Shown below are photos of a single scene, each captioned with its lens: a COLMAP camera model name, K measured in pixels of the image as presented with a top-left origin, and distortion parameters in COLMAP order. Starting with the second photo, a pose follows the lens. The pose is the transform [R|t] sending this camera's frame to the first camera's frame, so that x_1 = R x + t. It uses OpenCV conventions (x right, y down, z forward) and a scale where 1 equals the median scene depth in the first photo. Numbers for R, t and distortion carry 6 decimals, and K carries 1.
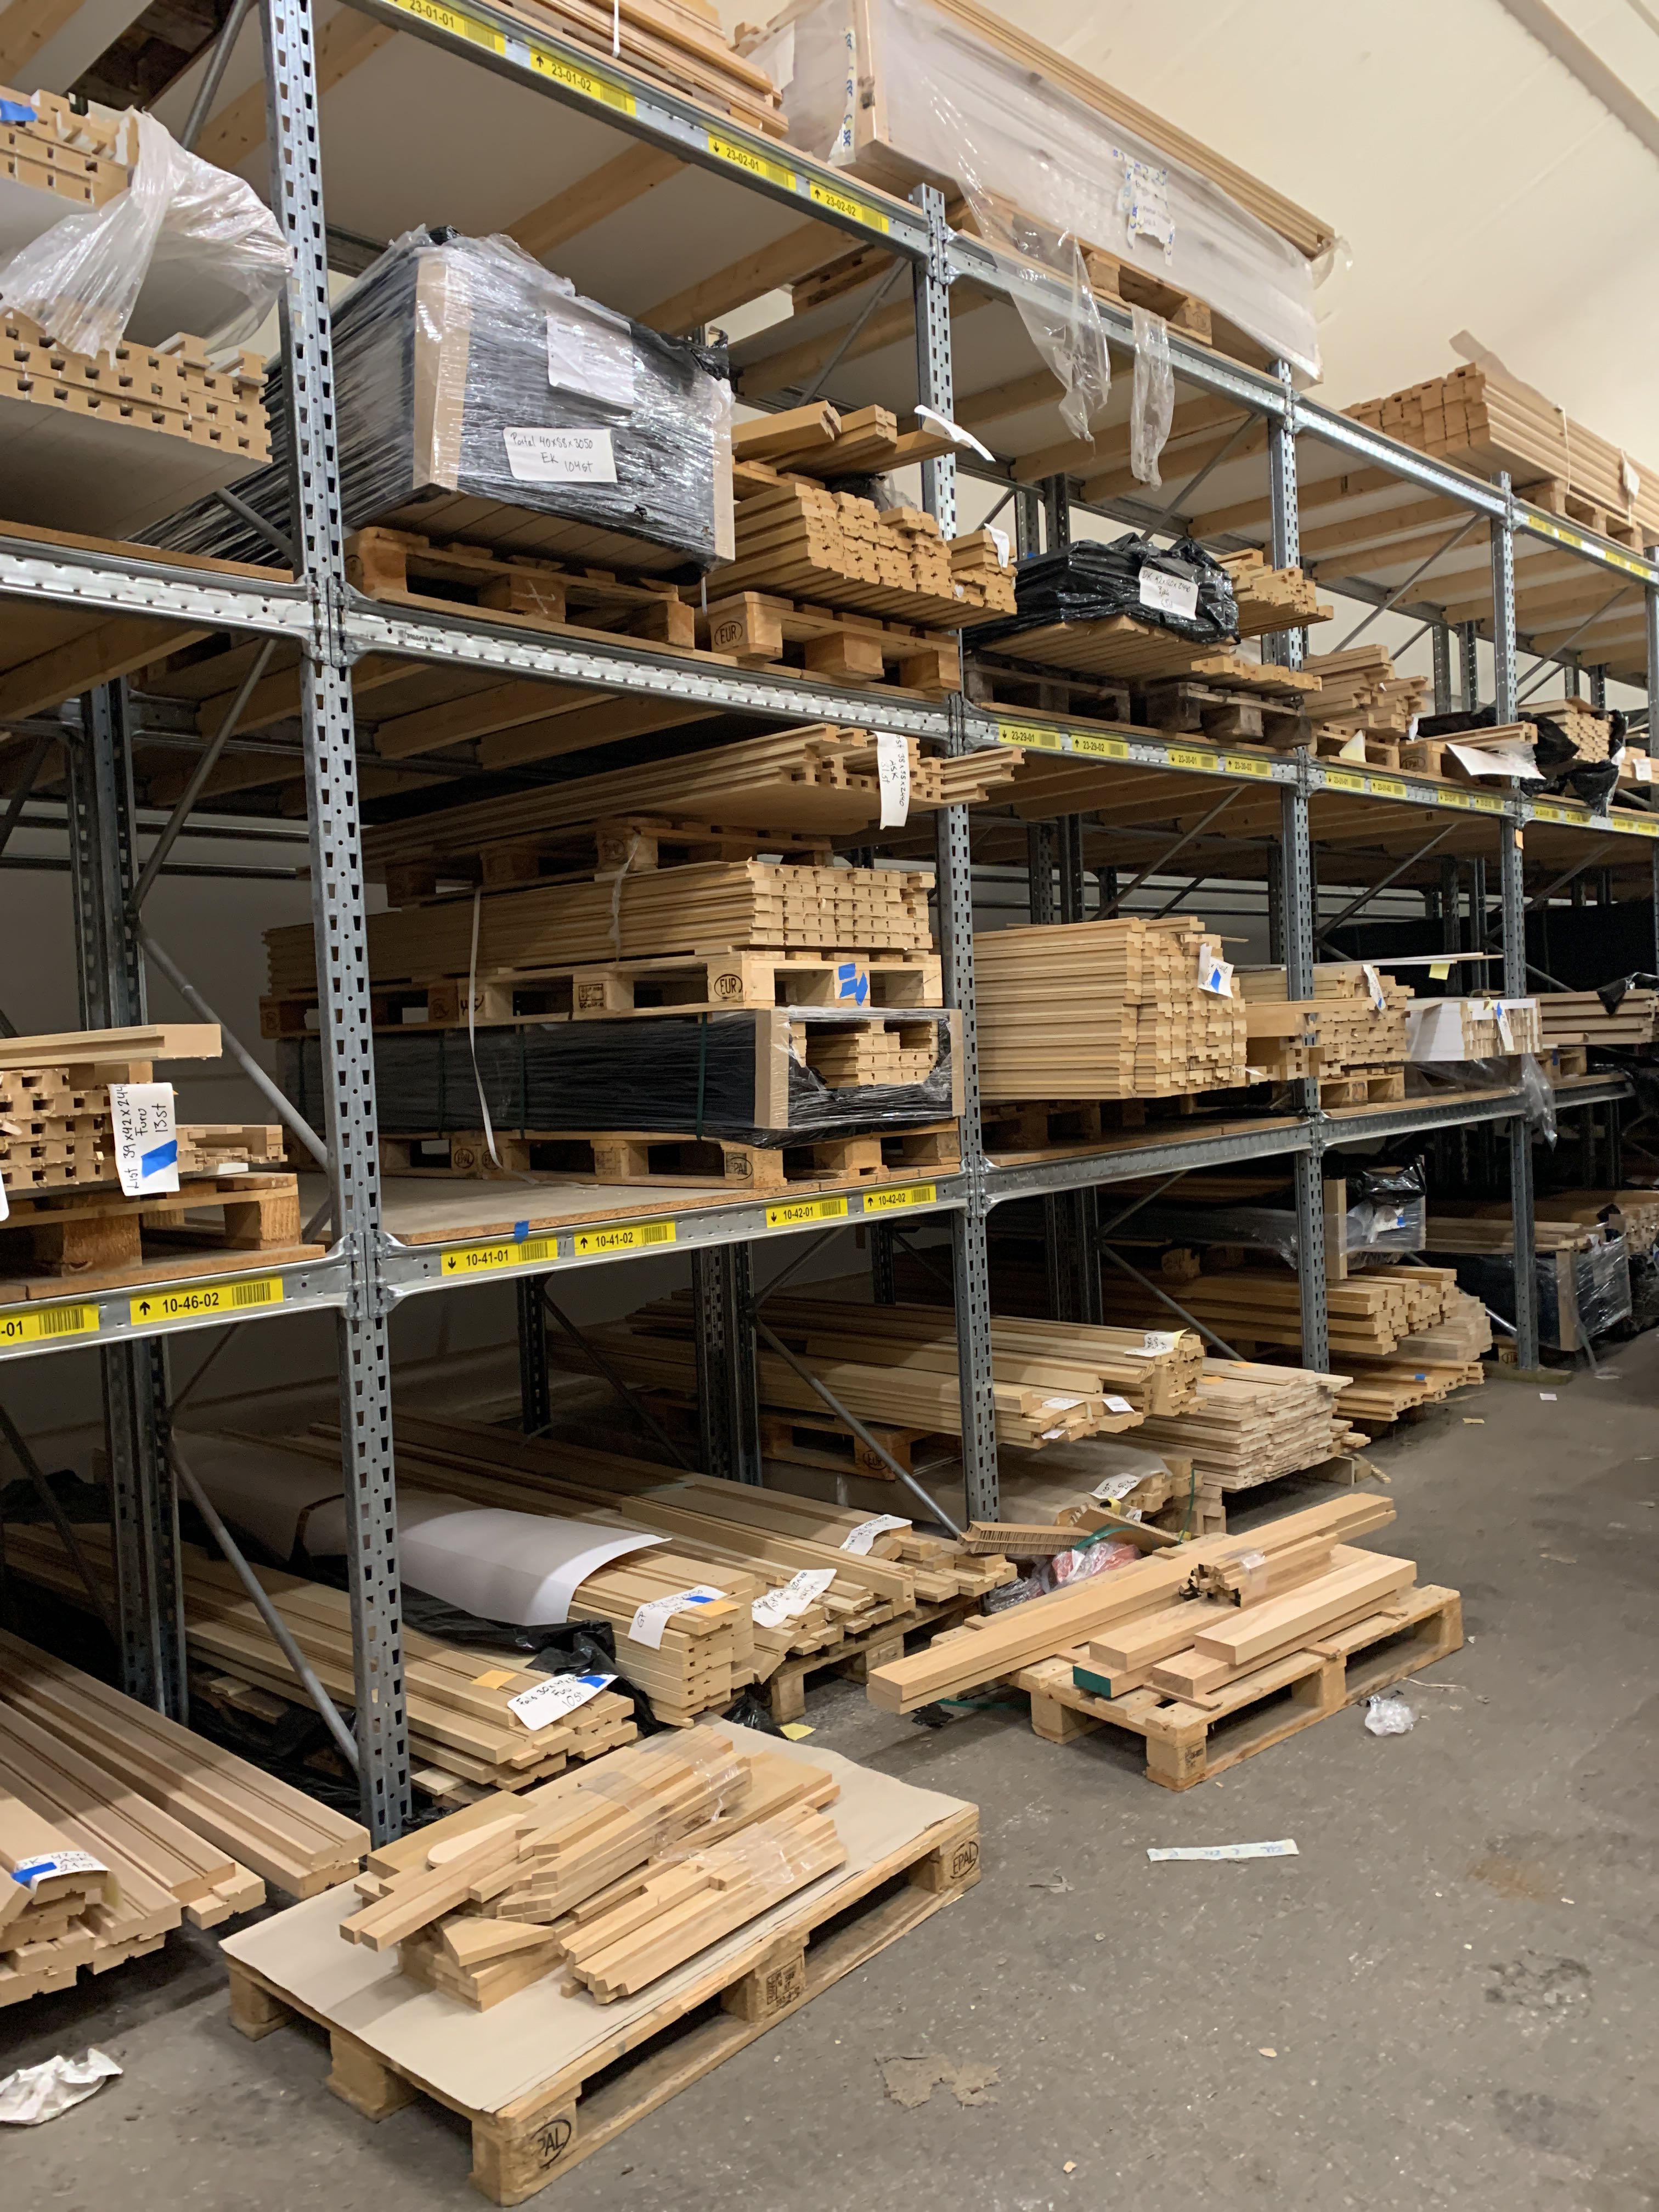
lens RADIAL K [[1692.7, 0, 829.5], [0, 1692.7, 1106.0], [0, 0, 1]] dist [0.129081, -0.347674]
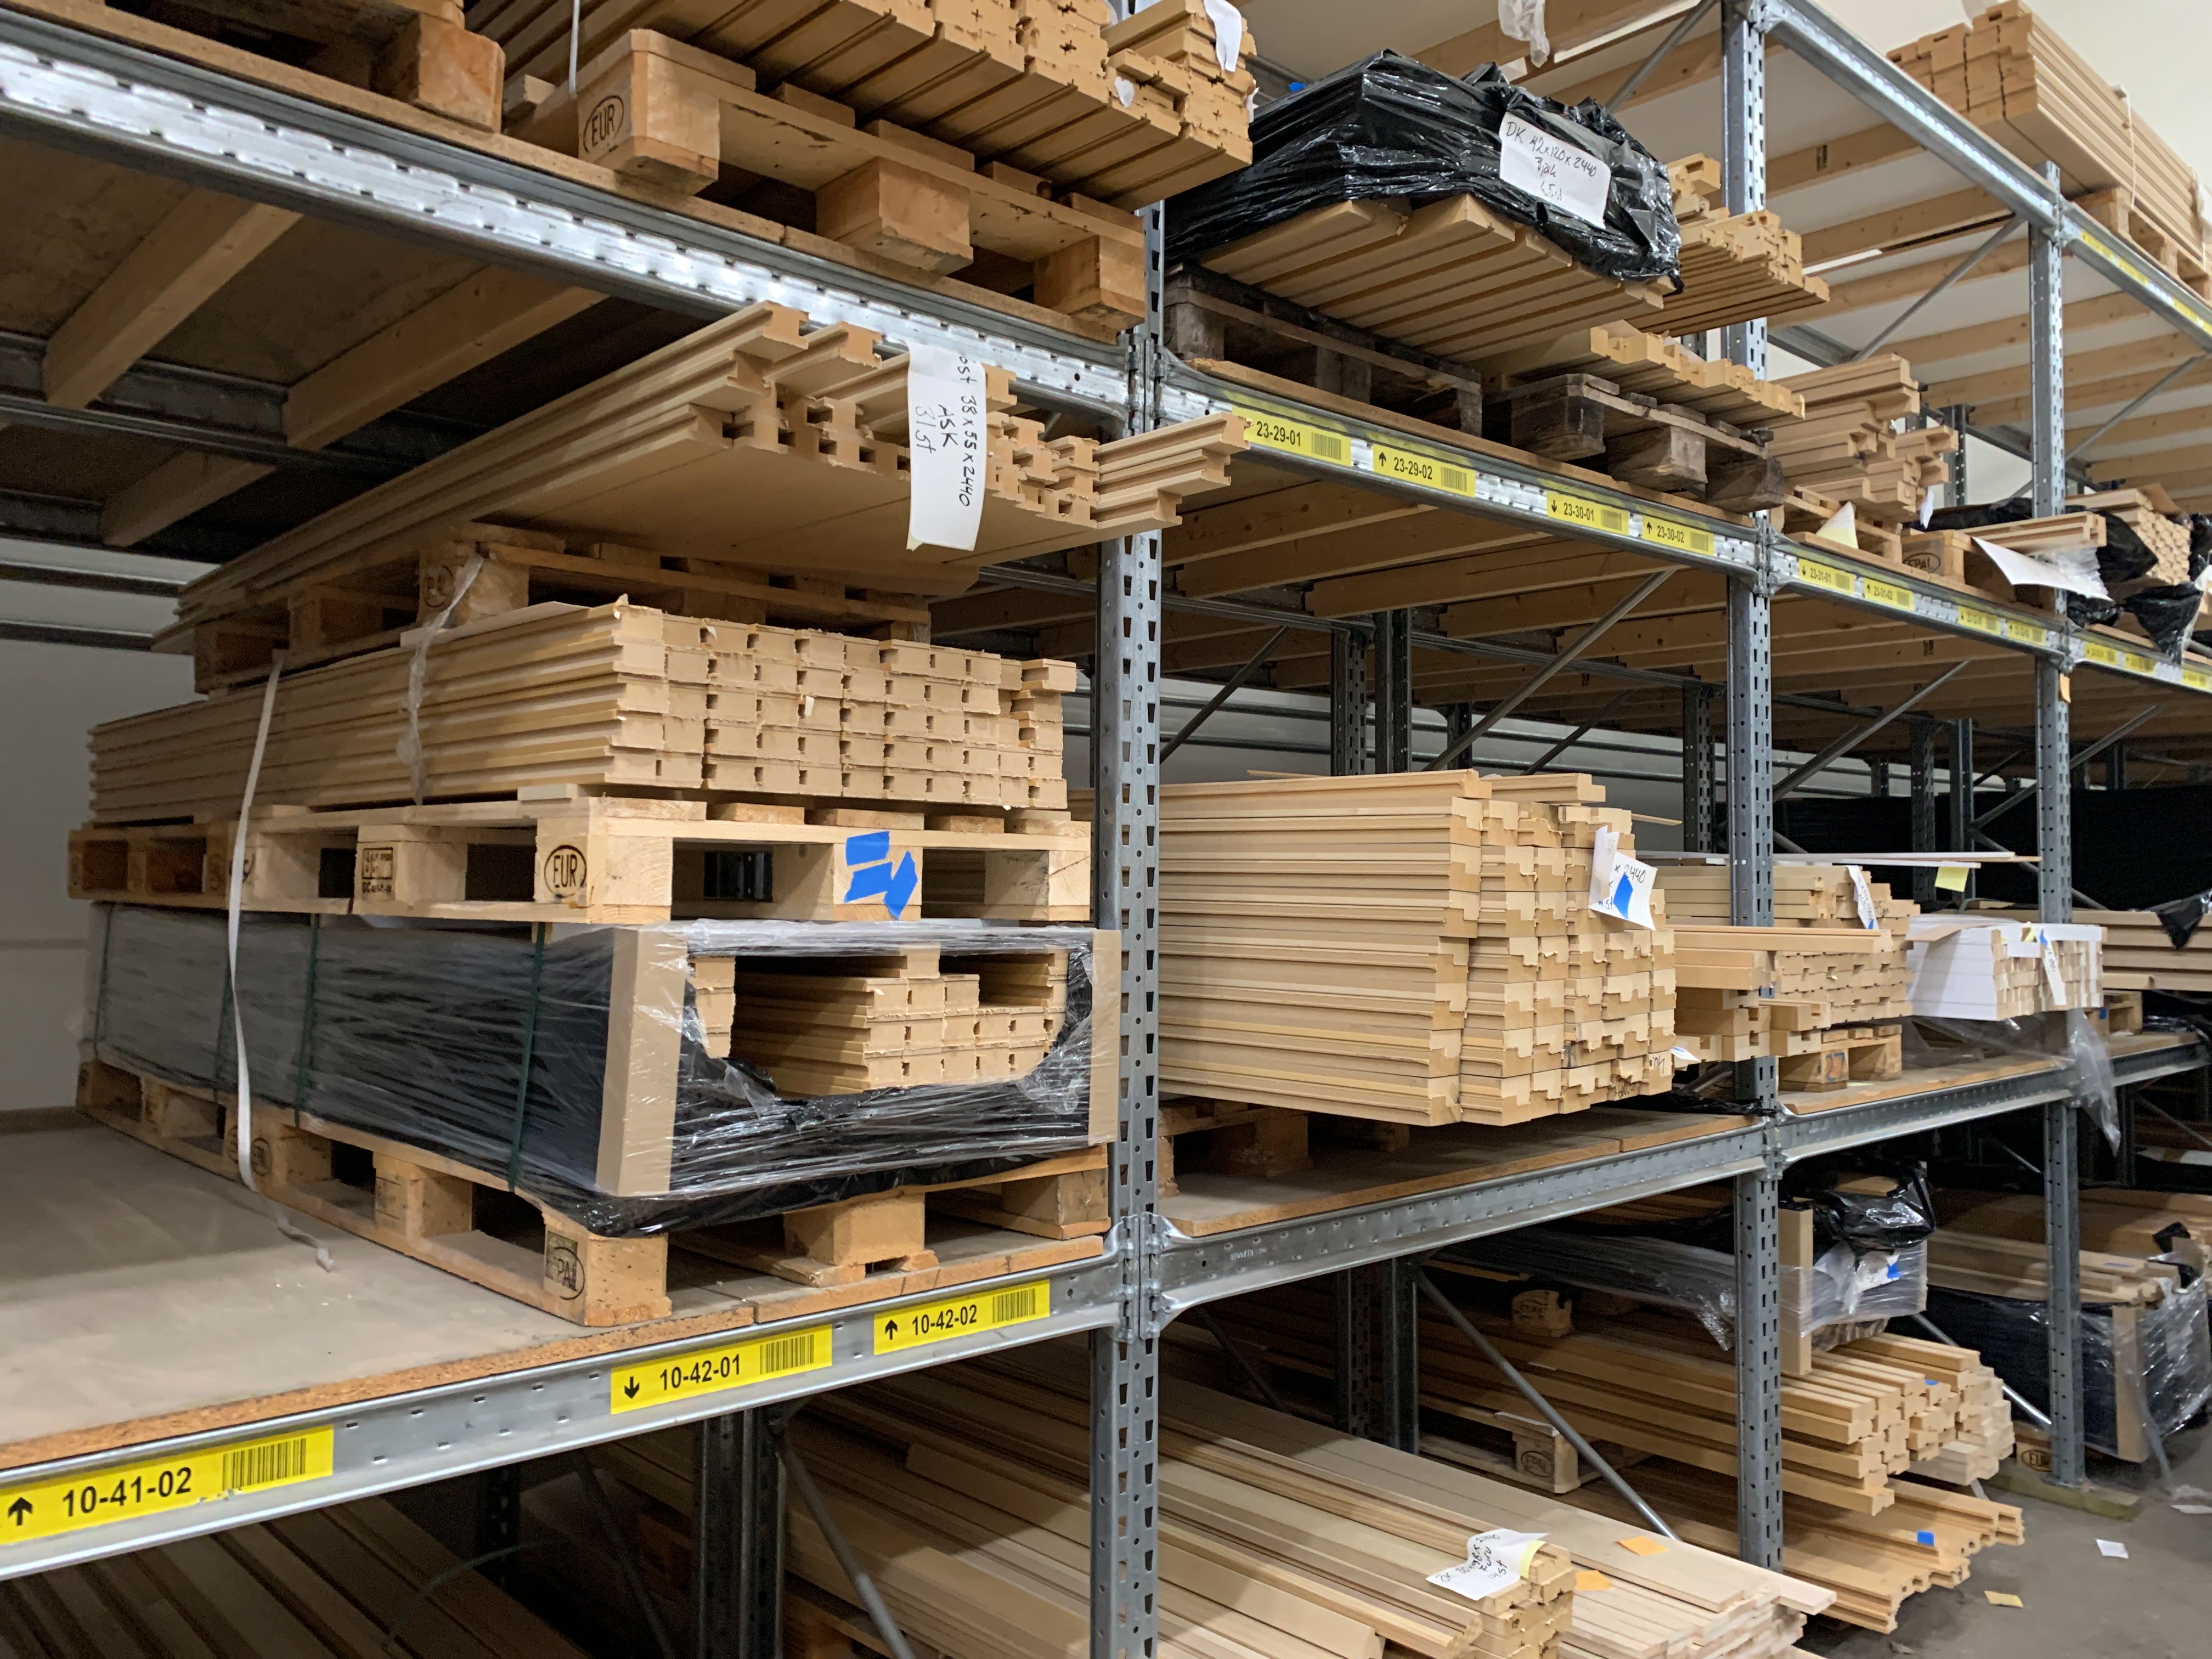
lens RADIAL K [[1693.0, 0, 1100.2], [0, 1693.0, 815.4], [0, 0, 1]] dist [0.037722, -0.048107]
pose [[0.997070, 0.049256, -0.058529, 0.092937], [-0.053692, 0.995599, -0.076804, -0.048514], [0.054488, 0.079722, 0.995327, 0.456502]]
